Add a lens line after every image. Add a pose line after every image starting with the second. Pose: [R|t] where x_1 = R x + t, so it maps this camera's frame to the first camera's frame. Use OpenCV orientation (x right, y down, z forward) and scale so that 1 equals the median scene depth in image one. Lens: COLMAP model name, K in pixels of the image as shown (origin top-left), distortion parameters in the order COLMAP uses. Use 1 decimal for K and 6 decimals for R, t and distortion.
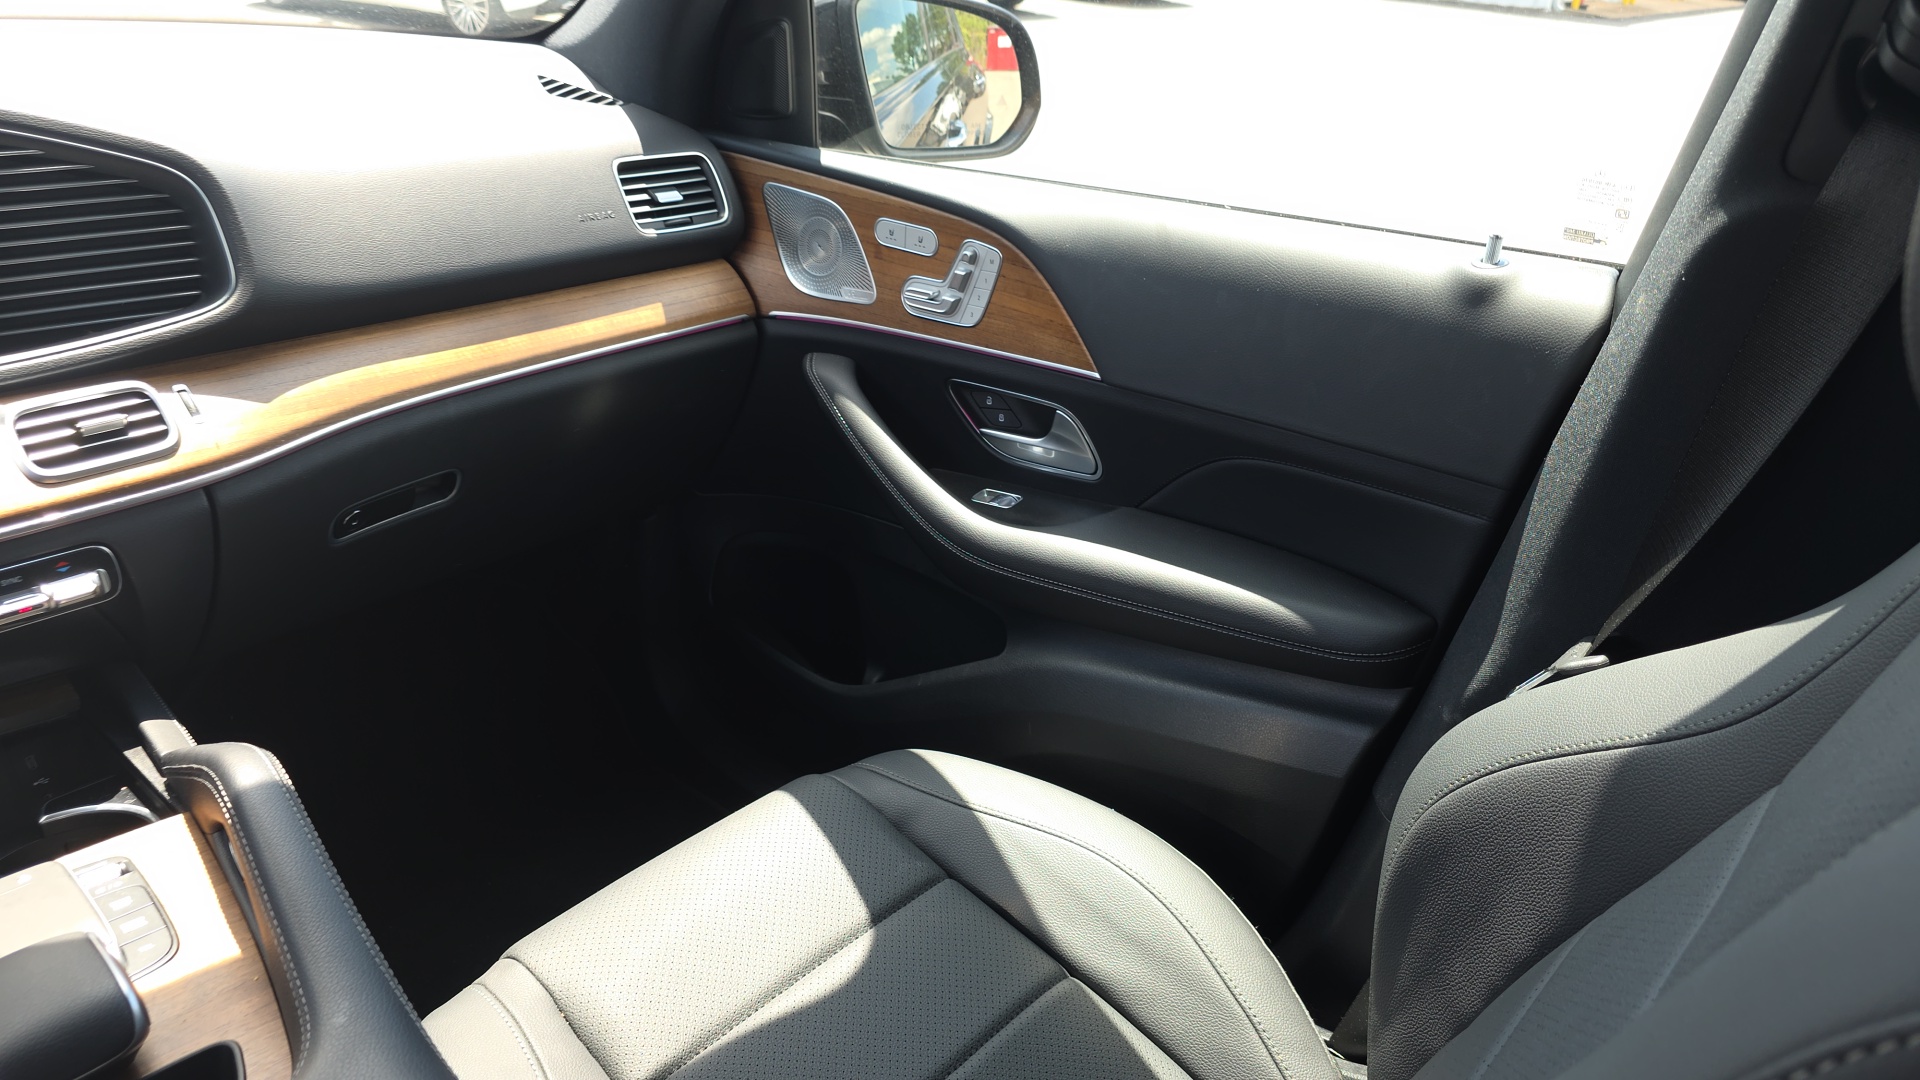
lens RADIAL K [[1316.1, 0, 977.4], [0, 1316.1, 528.8], [0, 0, 1]] dist [0.045773, -0.054253]
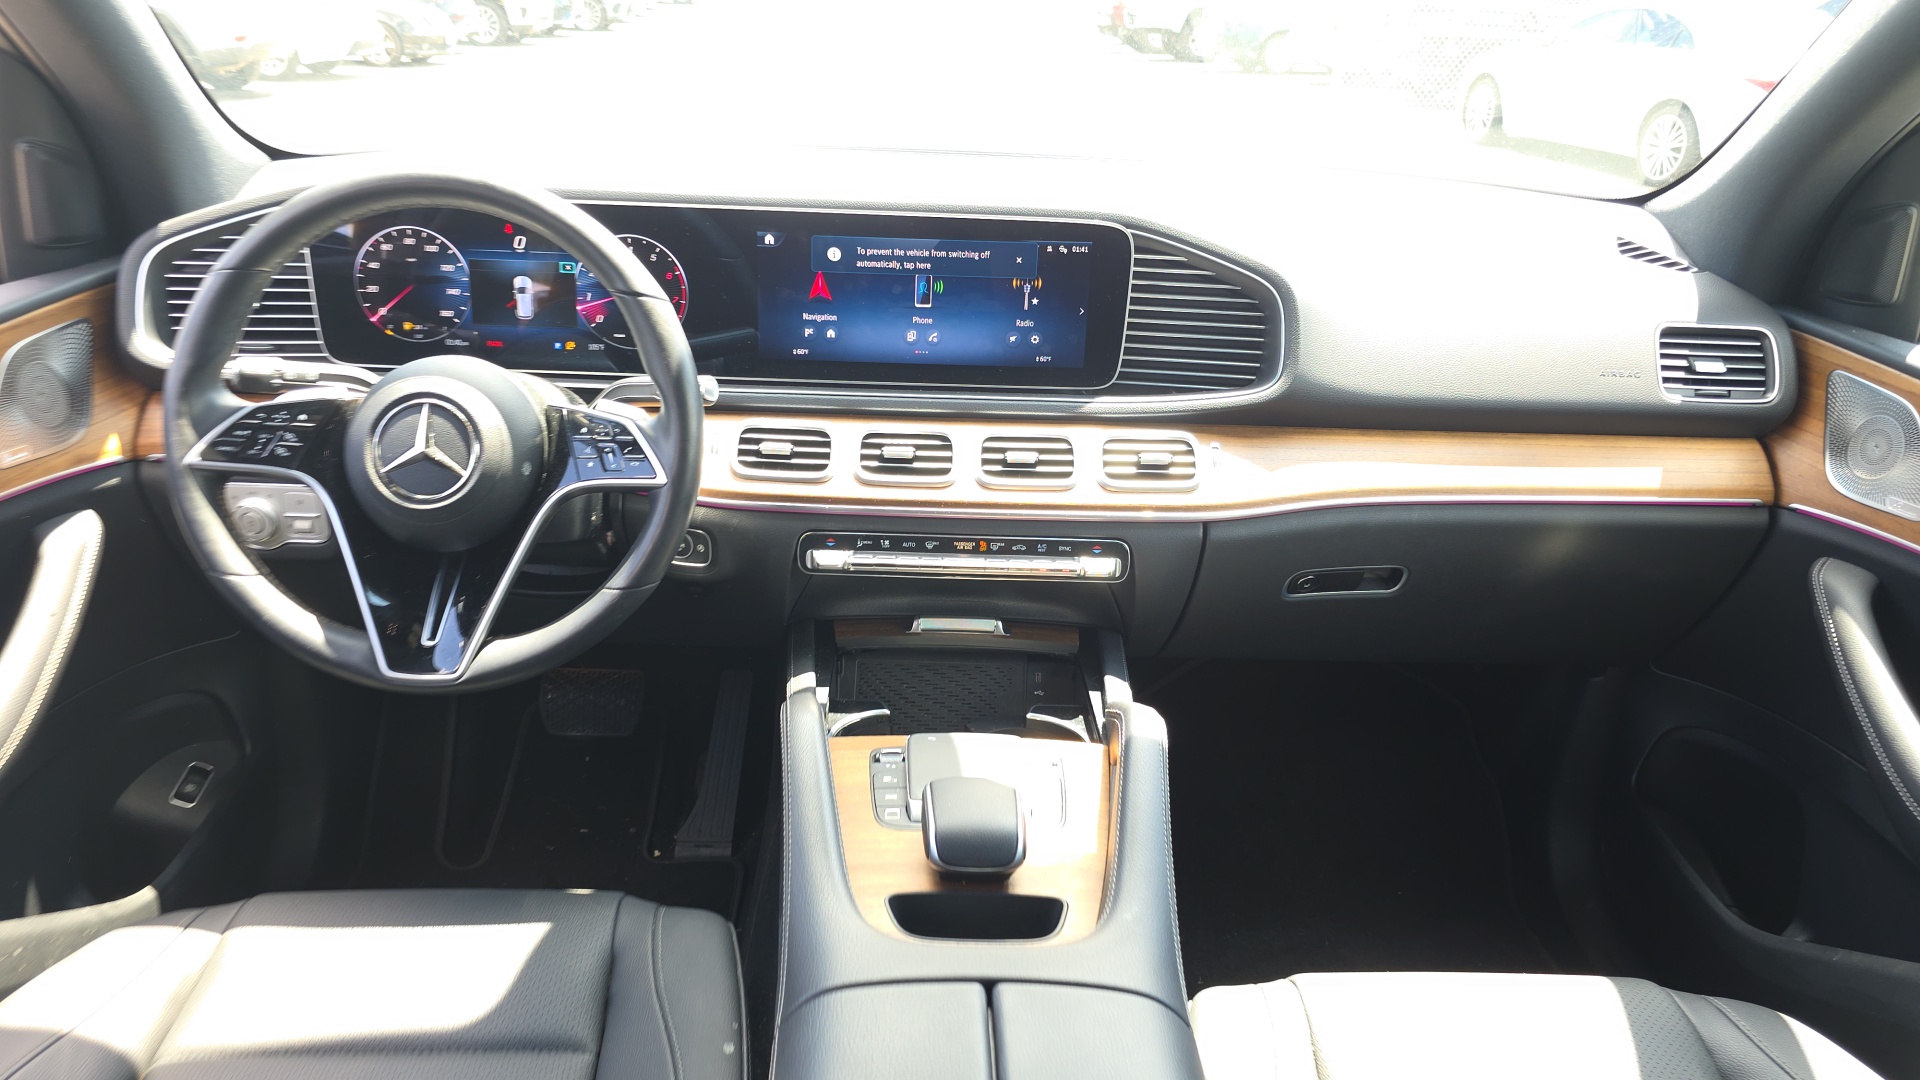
lens RADIAL K [[1316.1, 0, 954.3], [0, 1316.1, 547.4], [0, 0, 1]] dist [0.045773, -0.054253]
pose [[0.677707, 0.262182, -0.687004, 0.117932], [-0.315381, 0.947619, 0.050528, 0.003199], [0.664265, 0.182425, 0.724895, -0.074203]]
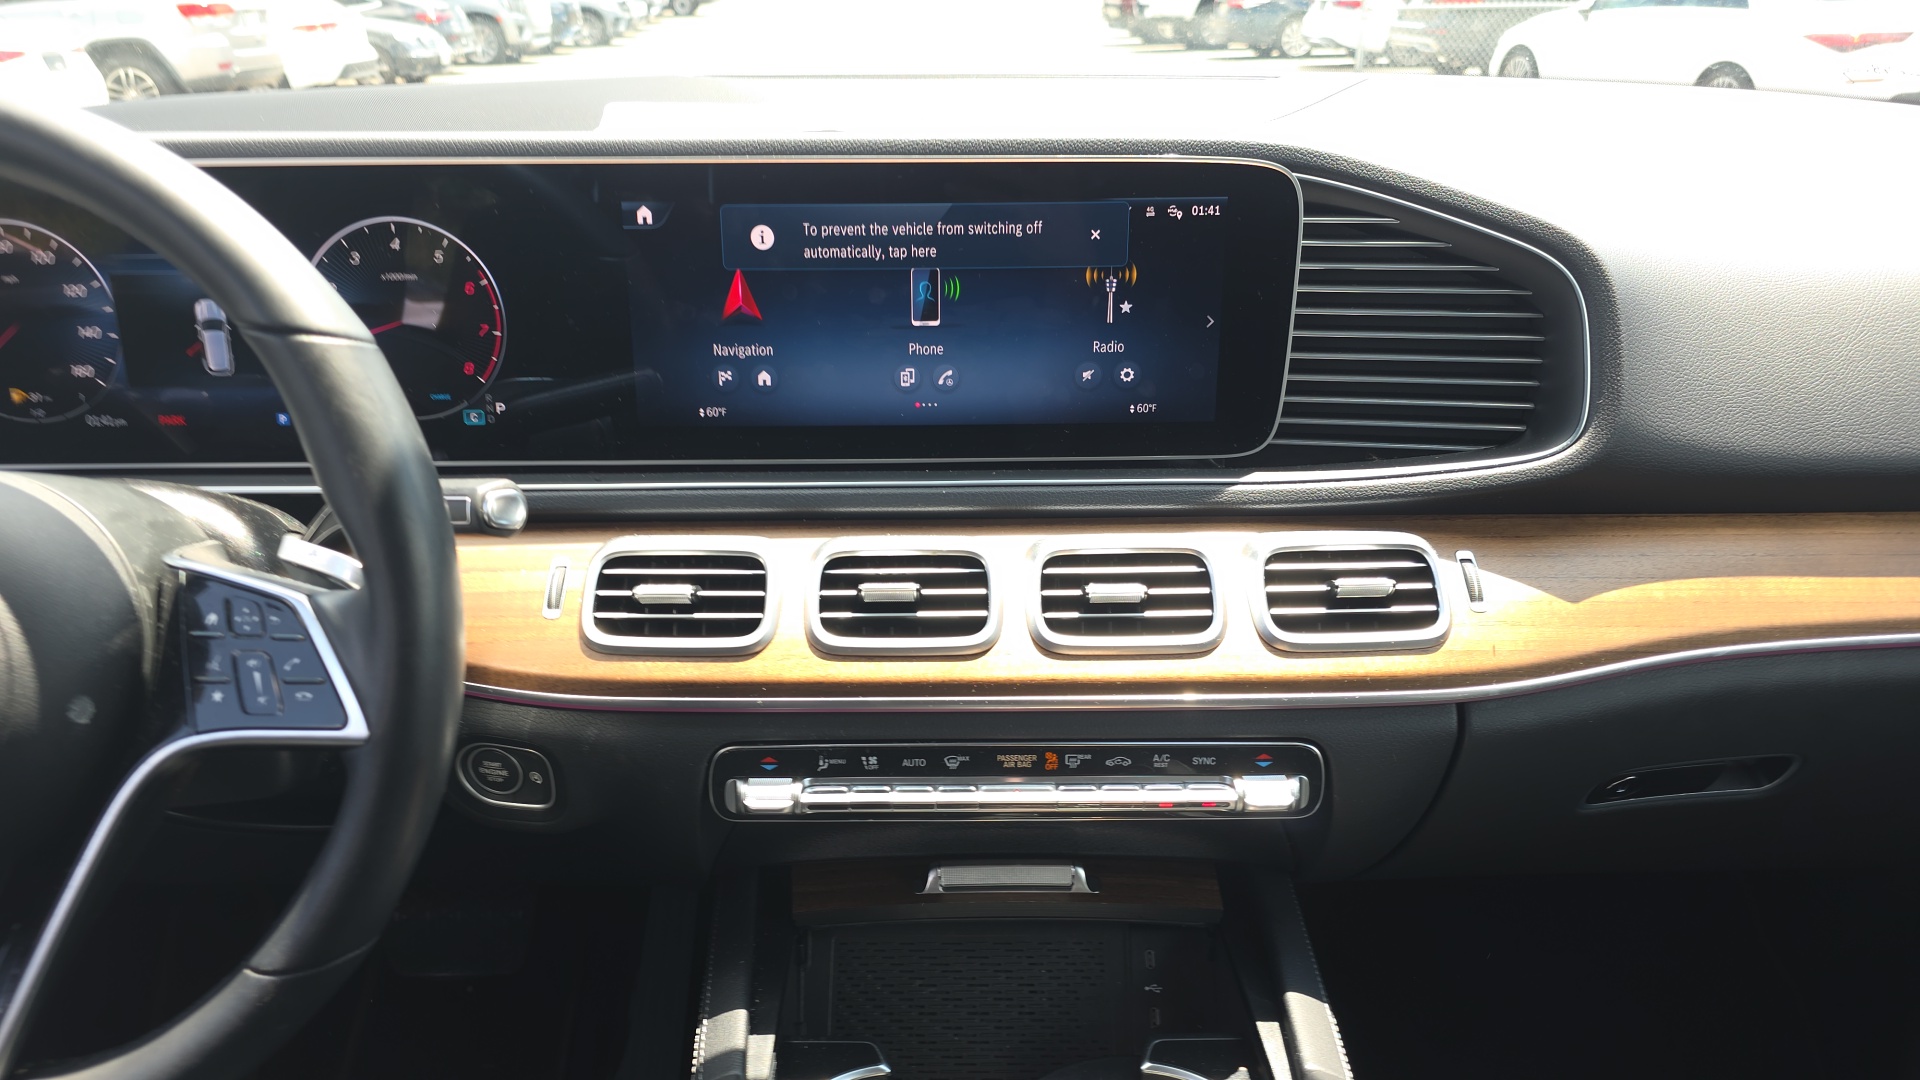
lens RADIAL K [[1316.1, 0, 949.1], [0, 1316.1, 531.3], [0, 0, 1]] dist [0.045773, -0.054253]
pose [[0.671528, 0.227592, -0.705161, -0.238363], [-0.280134, 0.959009, 0.042749, -0.059217], [0.685985, 0.168832, 0.707757, 0.251649]]
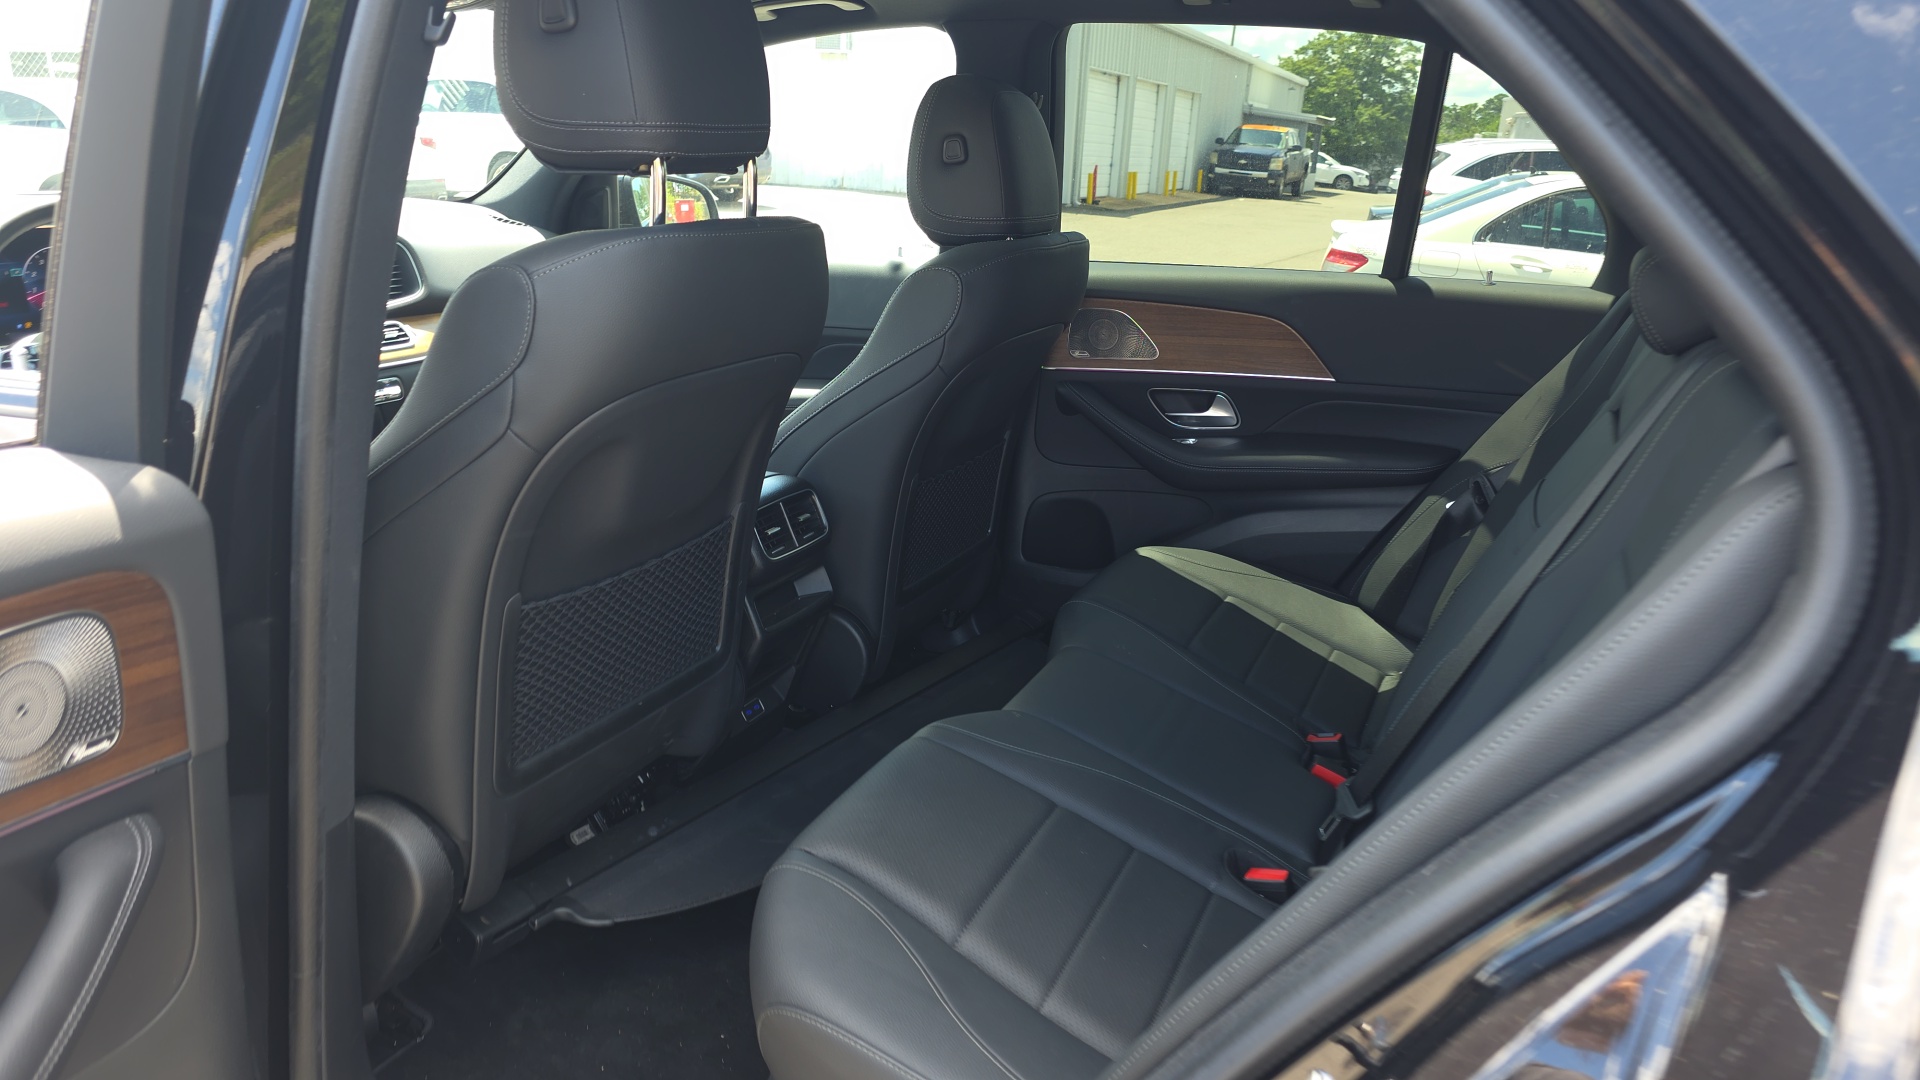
lens RADIAL K [[1316.1, 0, 977.8], [0, 1316.1, 542.6], [0, 0, 1]] dist [0.045773, -0.054253]
pose [[0.952274, -0.096128, 0.289714, -0.276390], [0.132423, 0.985252, -0.108359, 0.590866], [-0.275025, 0.141552, 0.950960, -1.346971]]
